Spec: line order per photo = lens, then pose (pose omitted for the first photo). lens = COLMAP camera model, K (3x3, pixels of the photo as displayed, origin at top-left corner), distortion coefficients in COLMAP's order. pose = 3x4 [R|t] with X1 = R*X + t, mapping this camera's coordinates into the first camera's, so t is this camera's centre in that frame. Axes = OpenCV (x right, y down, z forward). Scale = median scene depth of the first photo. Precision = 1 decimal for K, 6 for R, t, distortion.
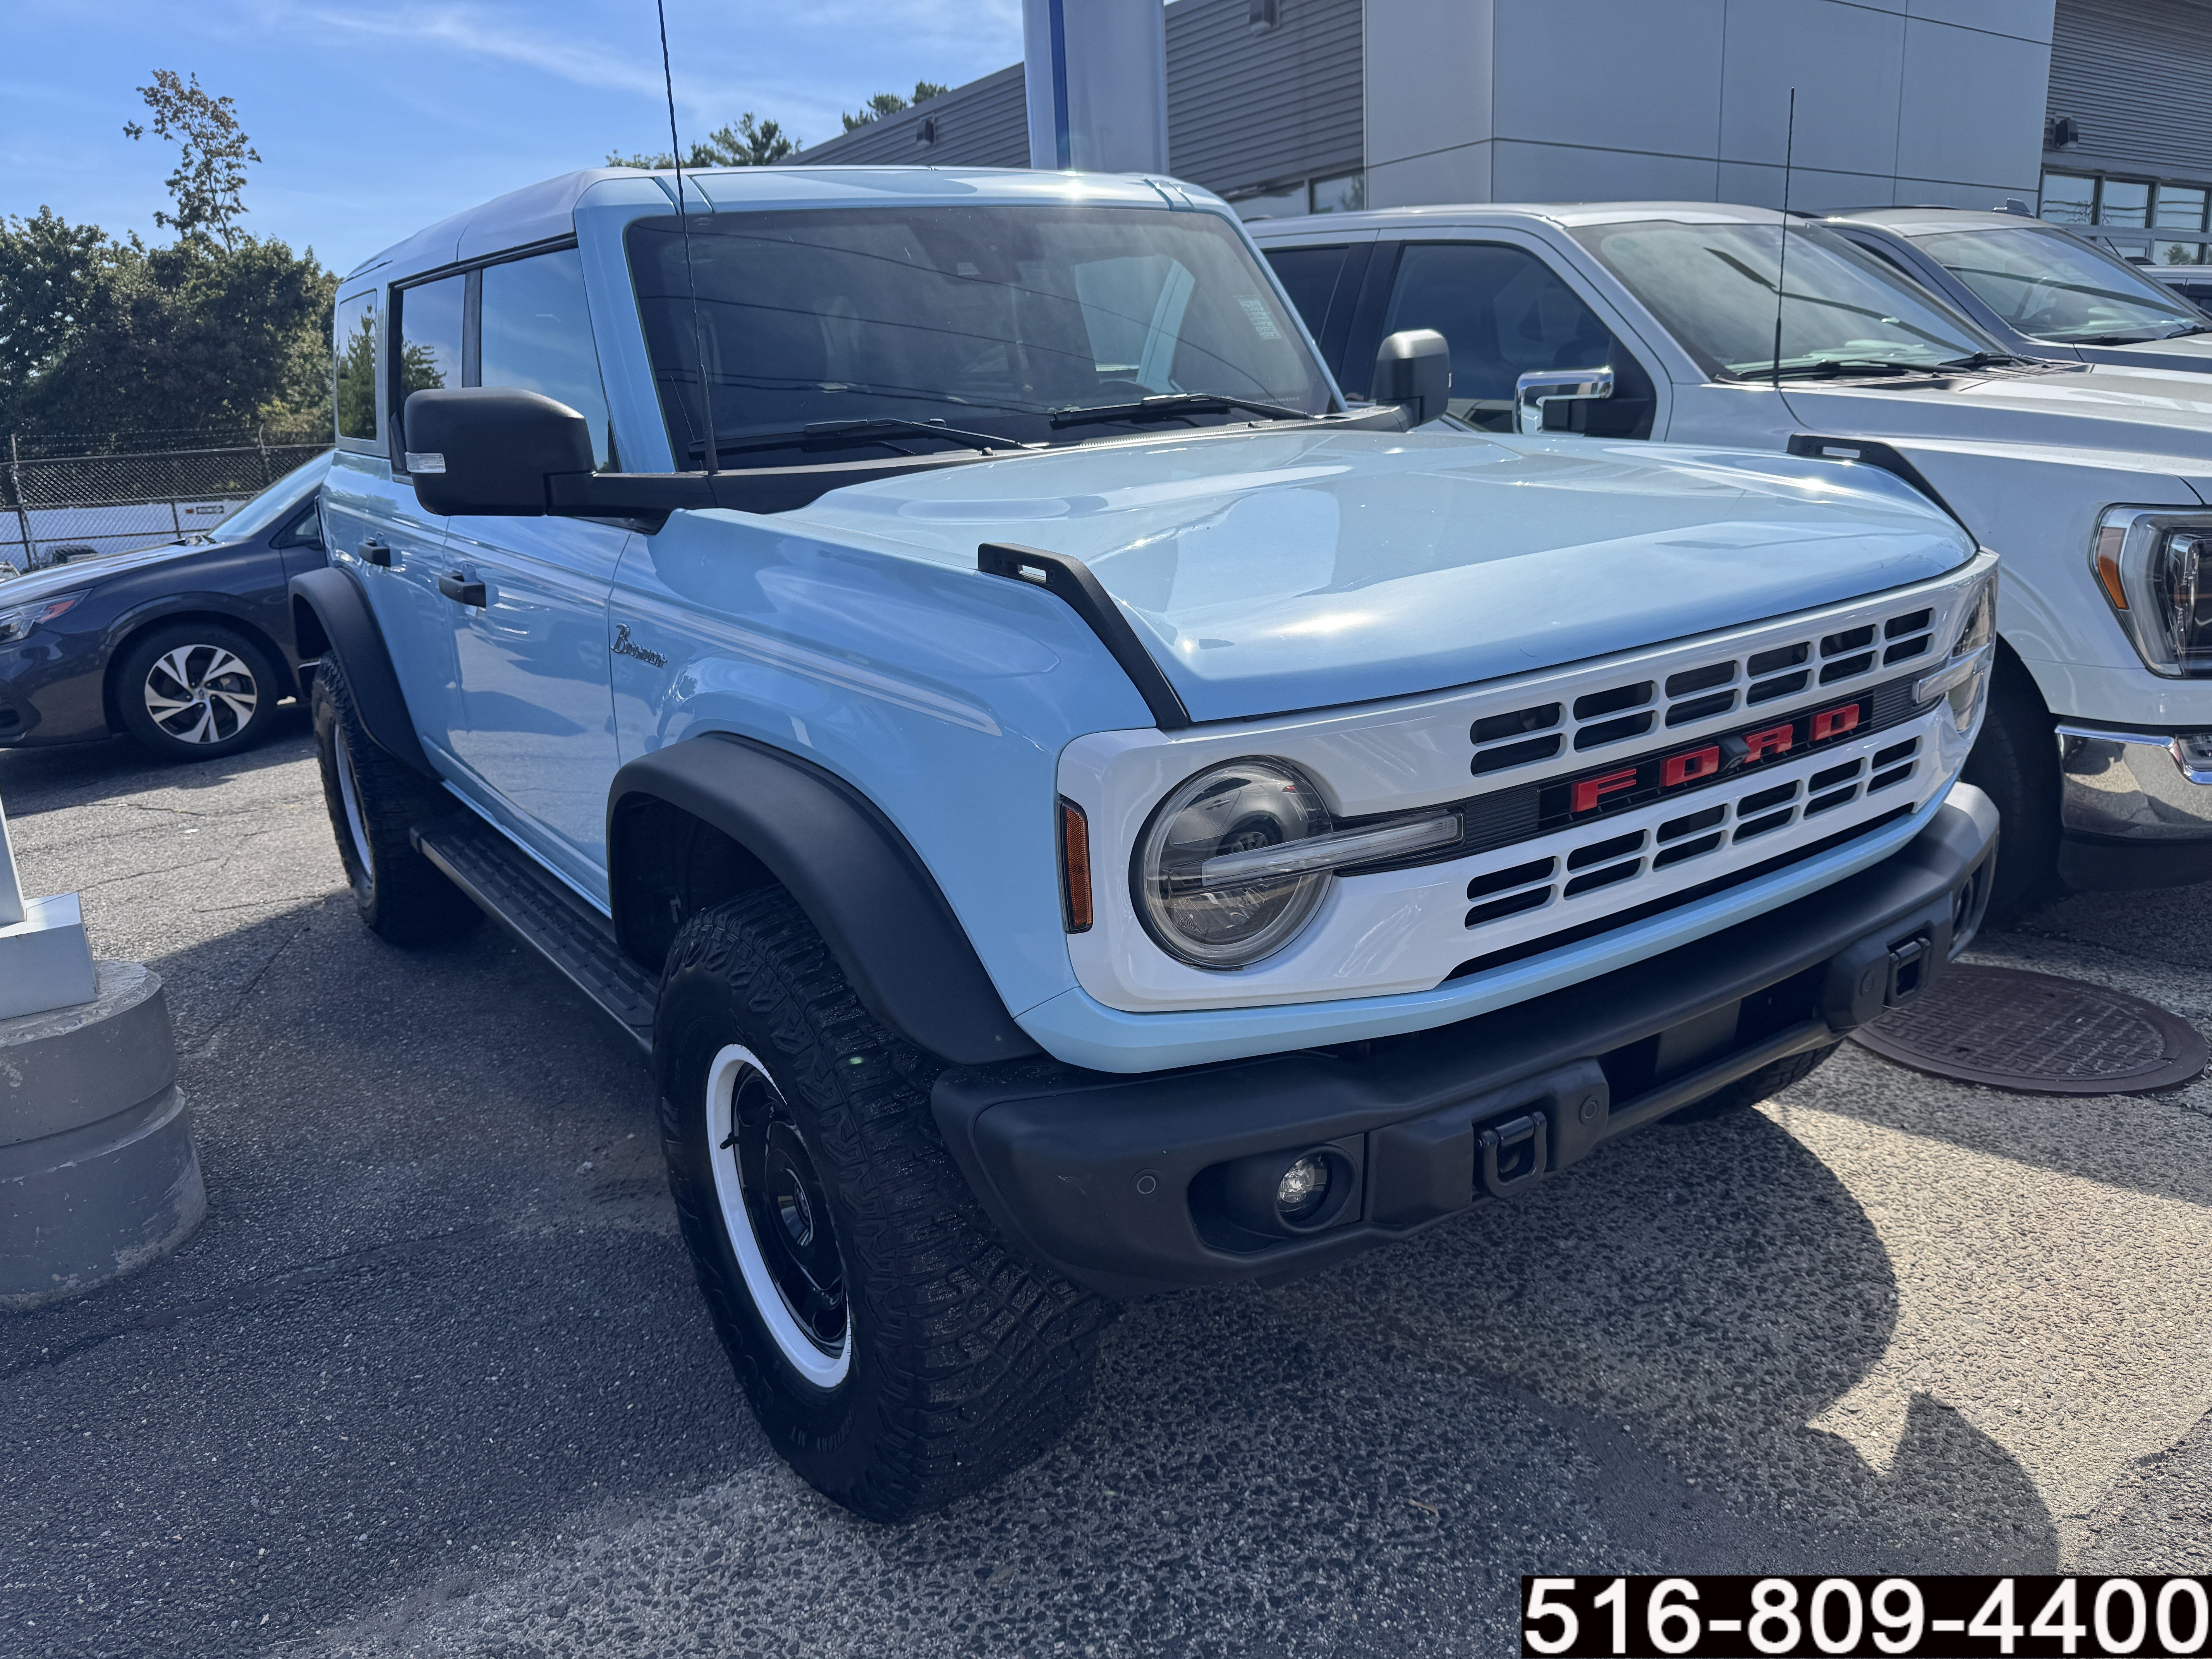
lens RADIAL K [[1617.0, 0, 1114.2], [0, 1617.0, 835.9], [0, 0, 1]] dist [-0.007044, -0.001374]
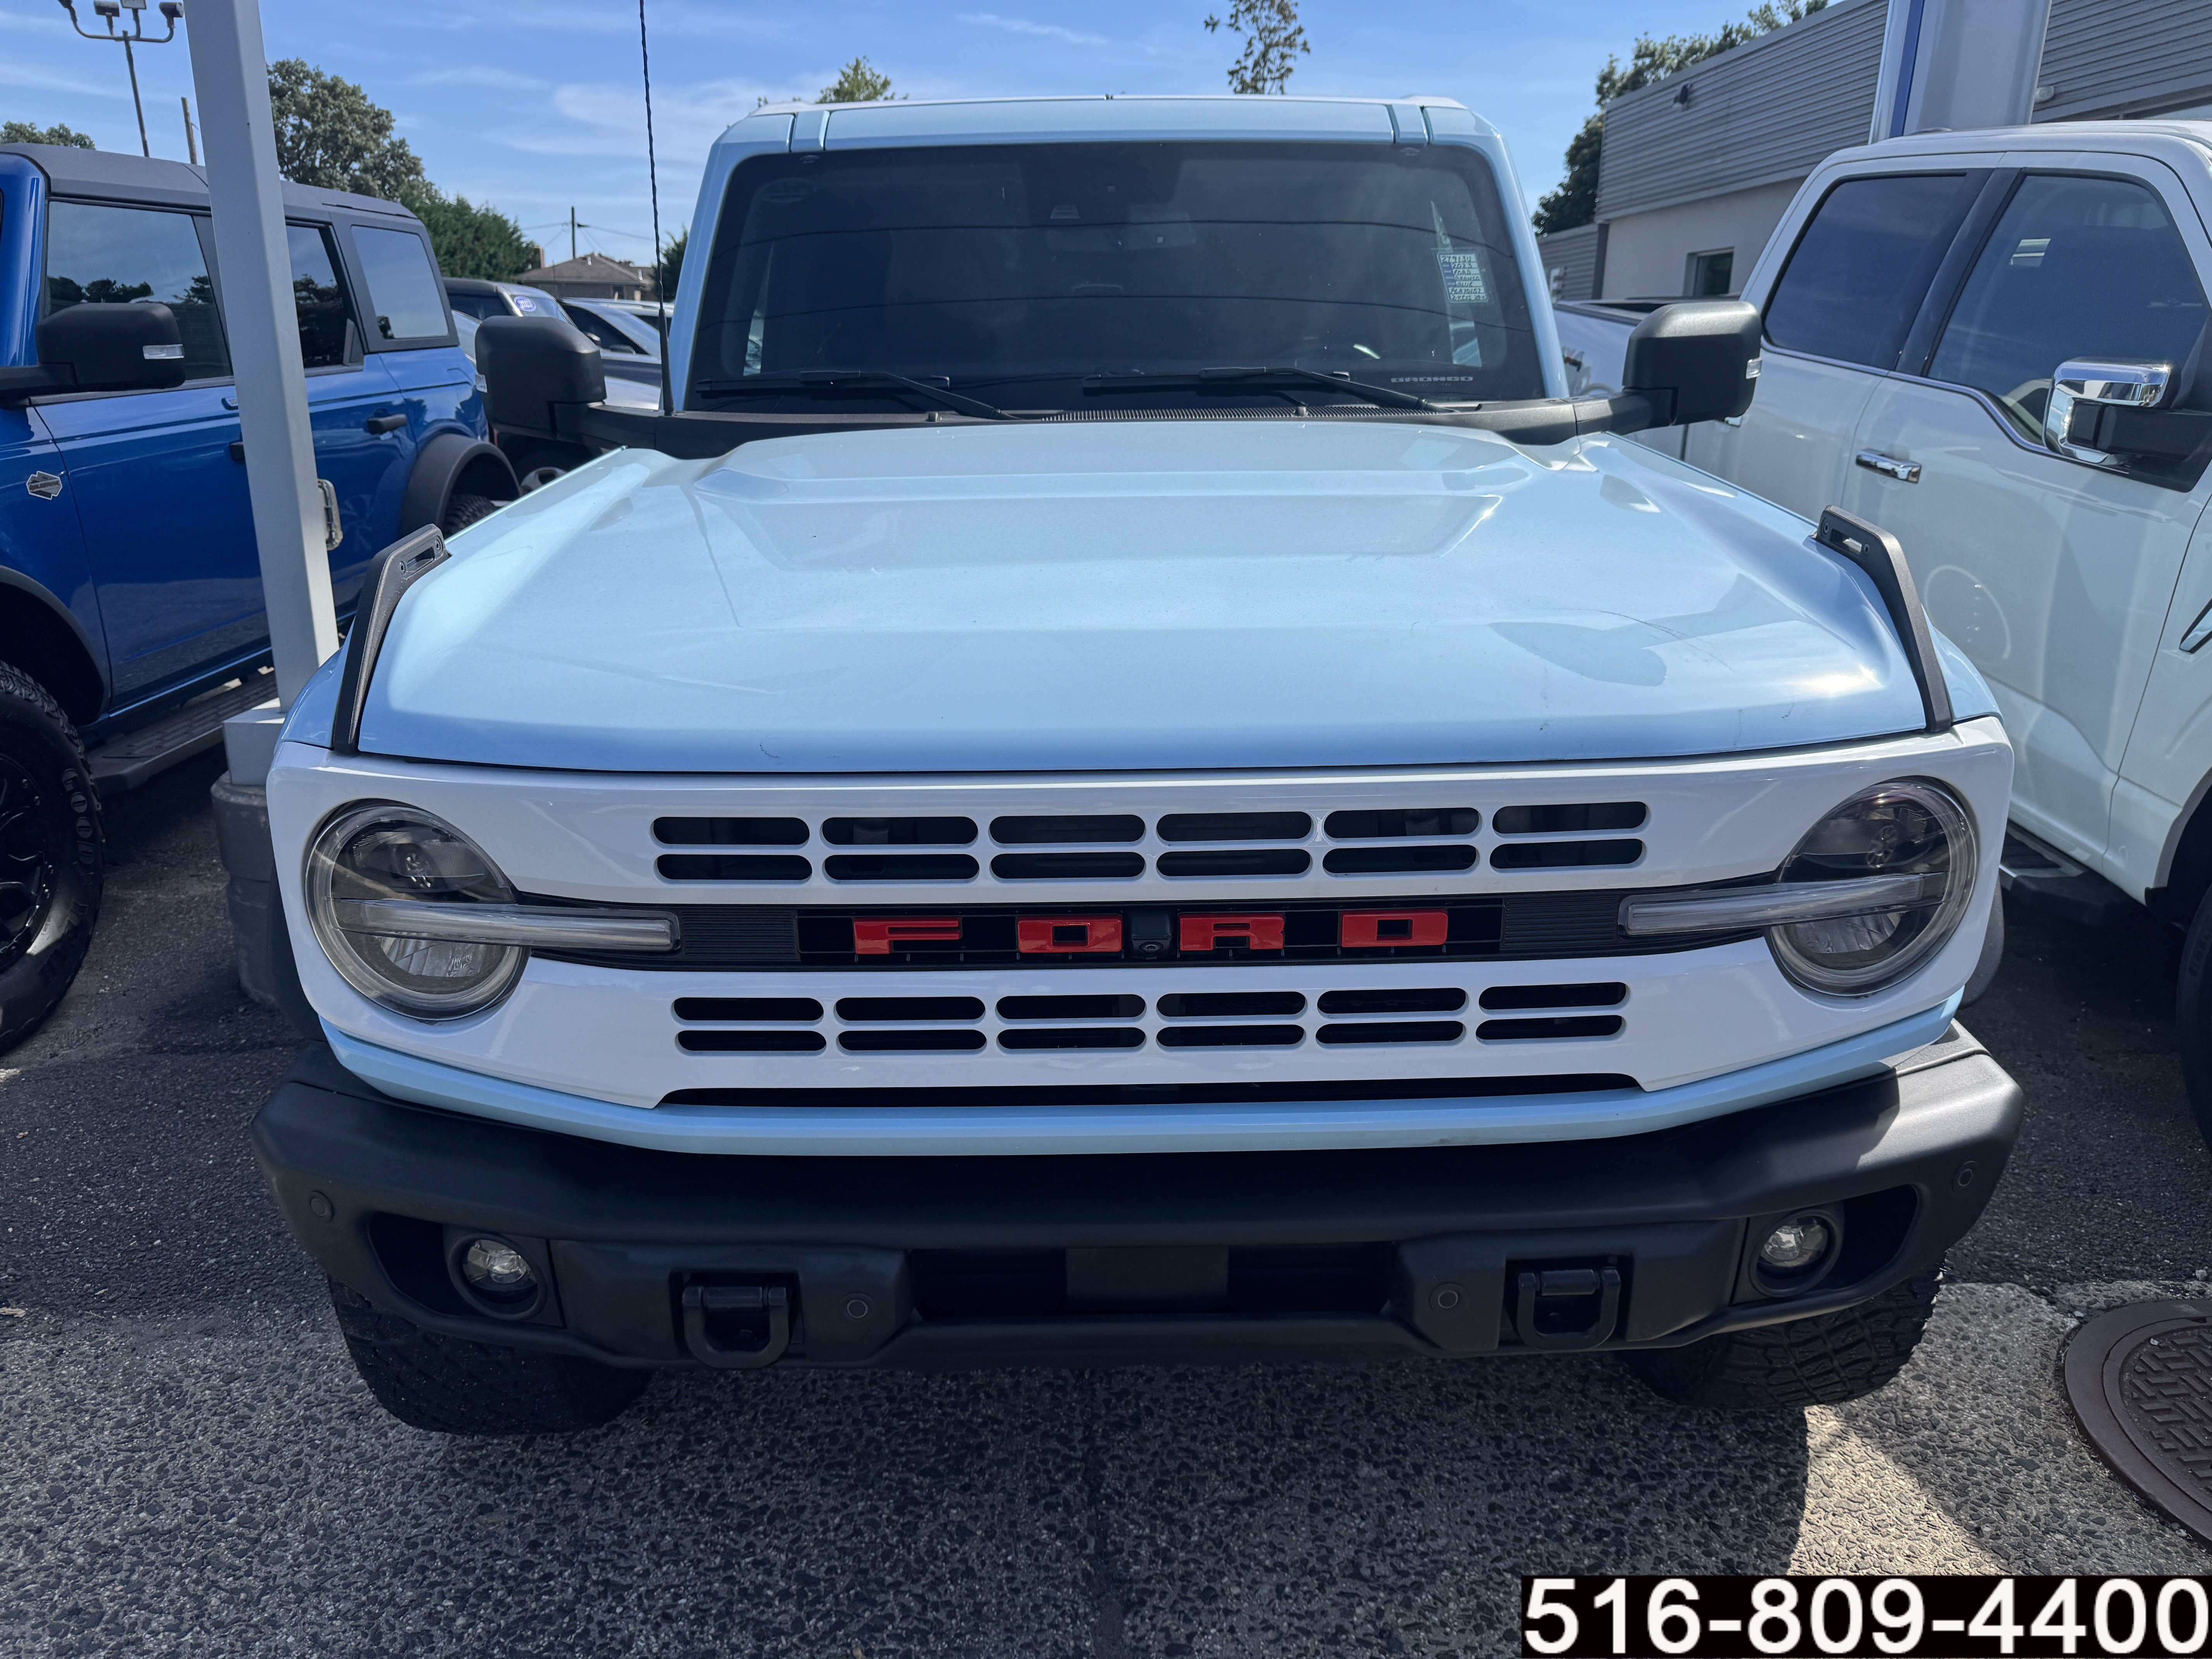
lens RADIAL K [[1617.0, 0, 1114.2], [0, 1617.0, 835.9], [0, 0, 1]] dist [-0.007044, -0.001374]
pose [[0.827722, 0.227836, -0.512803, 0.631375], [-0.195880, 0.973691, 0.116433, -0.152554], [0.525839, 0.004073, 0.850574, 0.302508]]
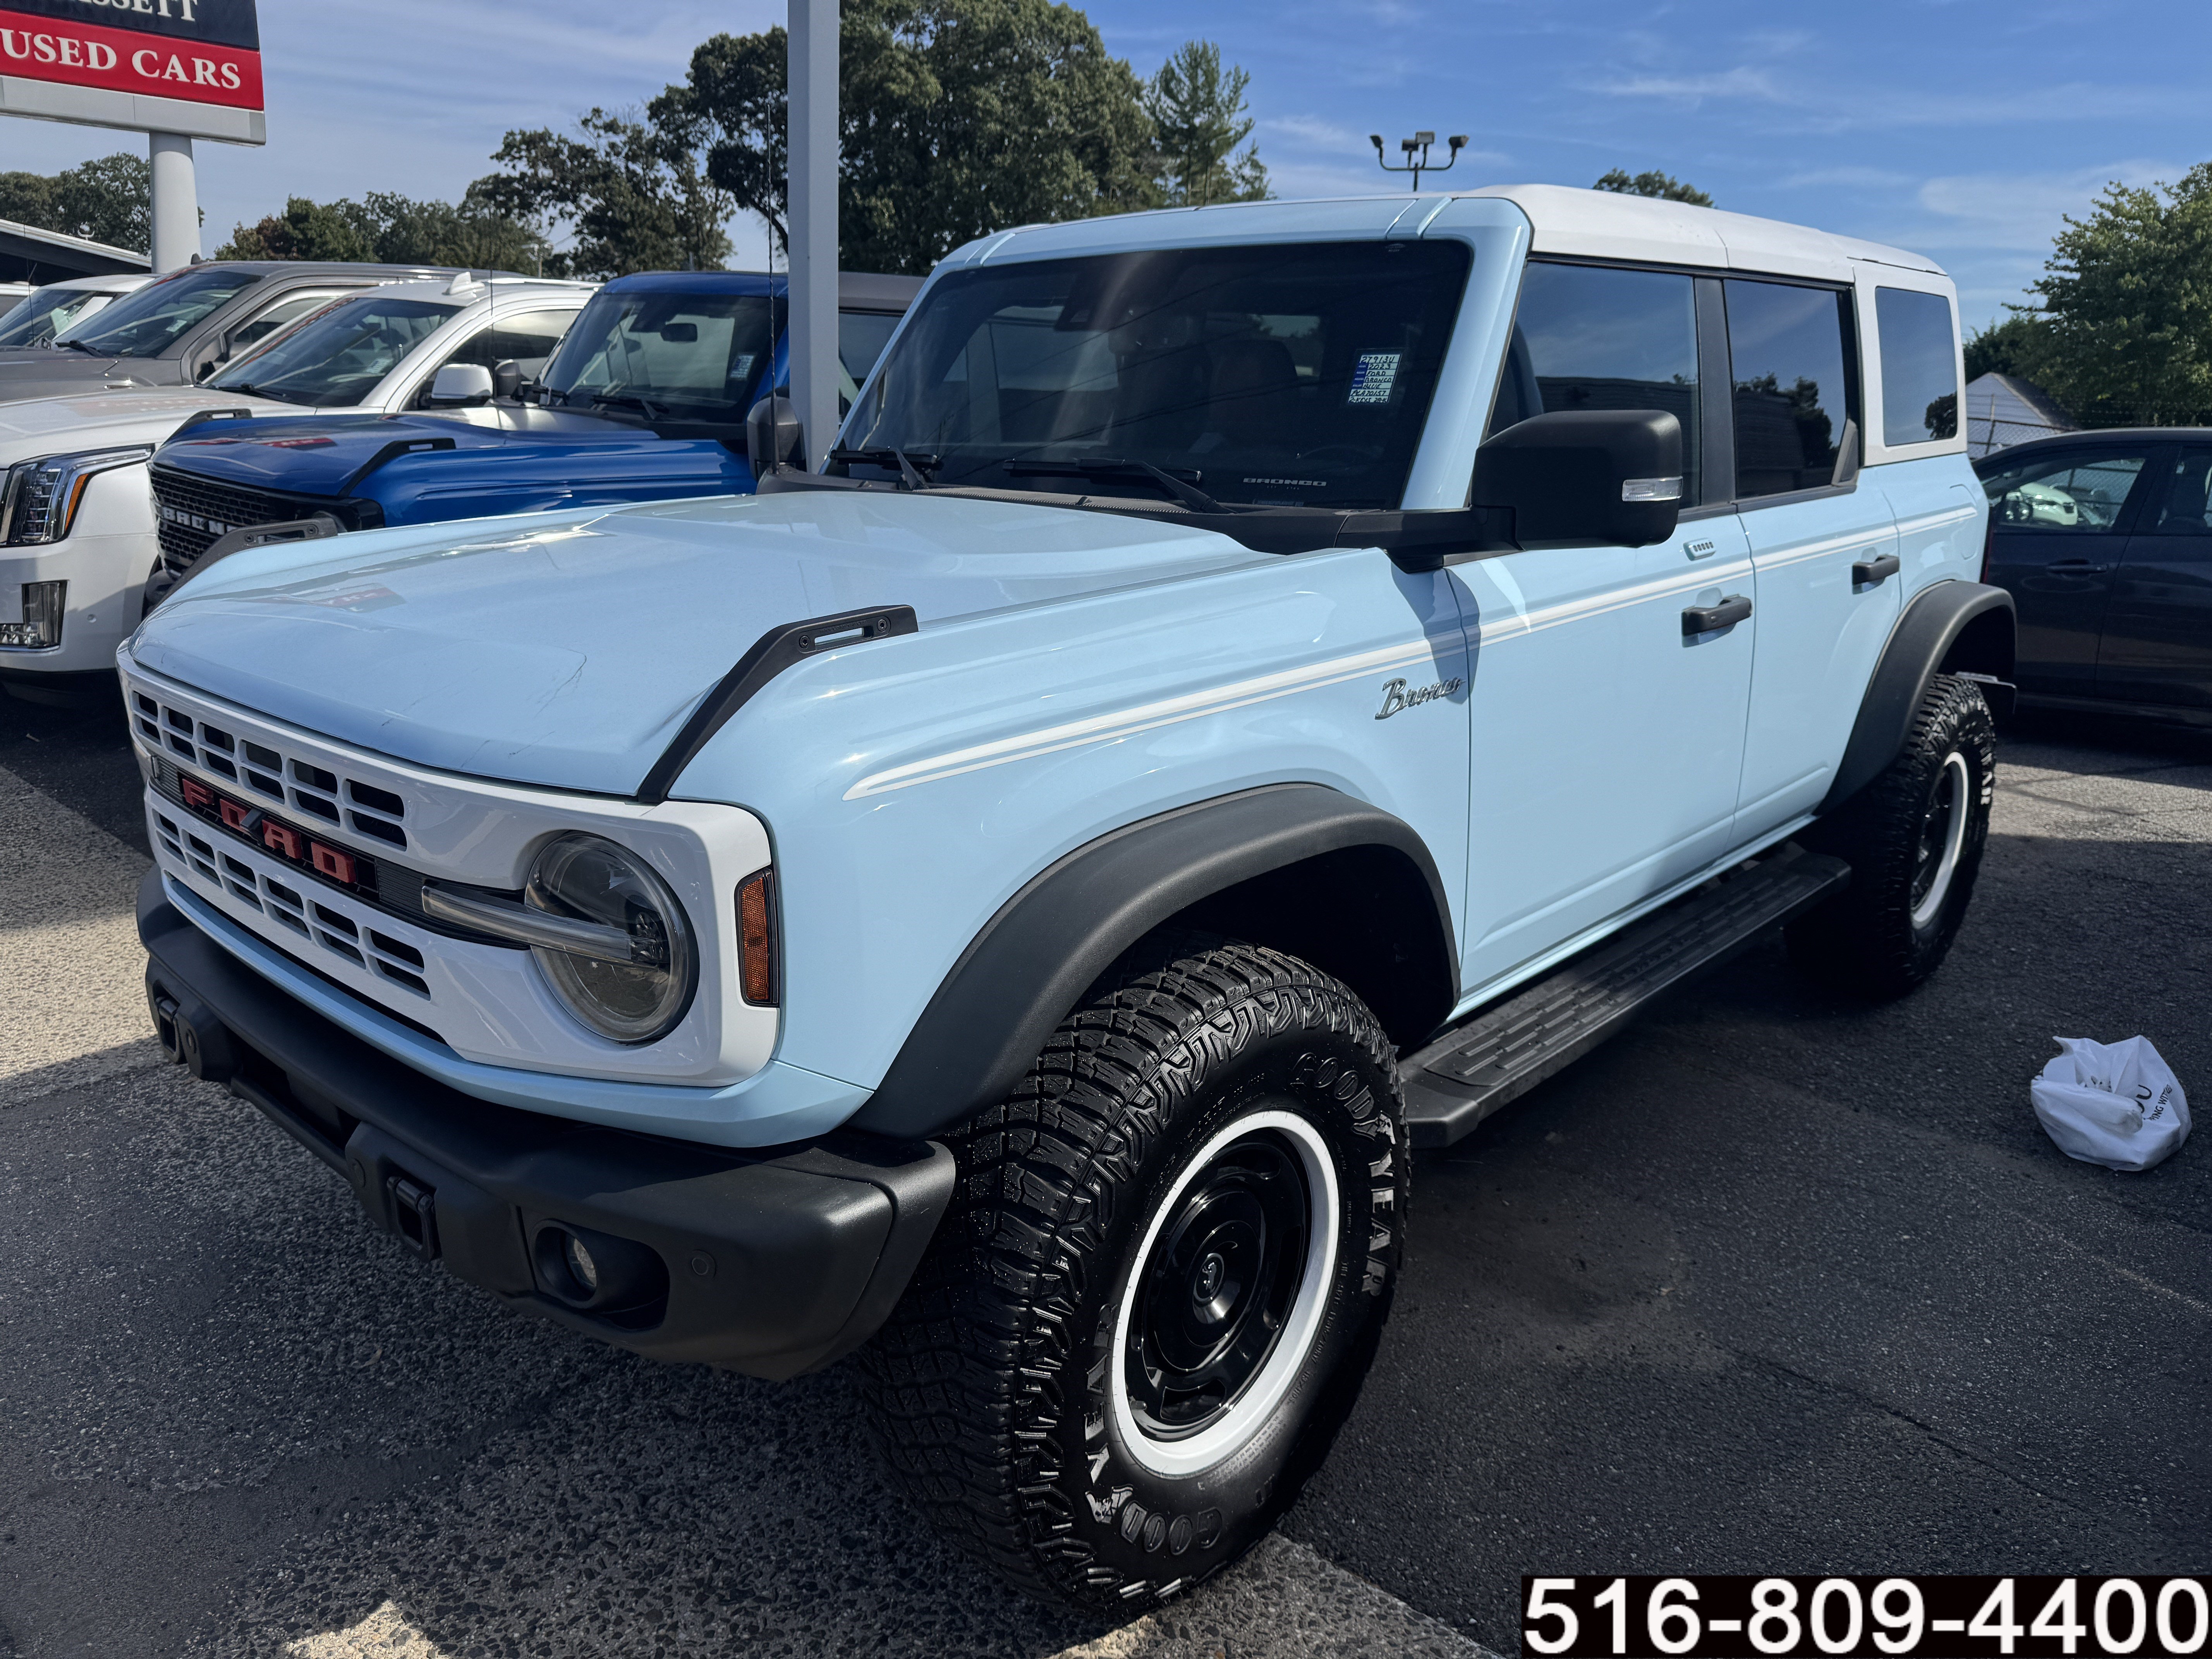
lens RADIAL K [[1617.0, 0, 1114.2], [0, 1617.0, 835.9], [0, 0, 1]] dist [-0.007044, -0.001374]
pose [[0.205265, 0.321994, -0.924222, 1.253573], [-0.296797, 0.920341, 0.254724, -0.408664], [0.932619, 0.222020, 0.284480, 1.043491]]
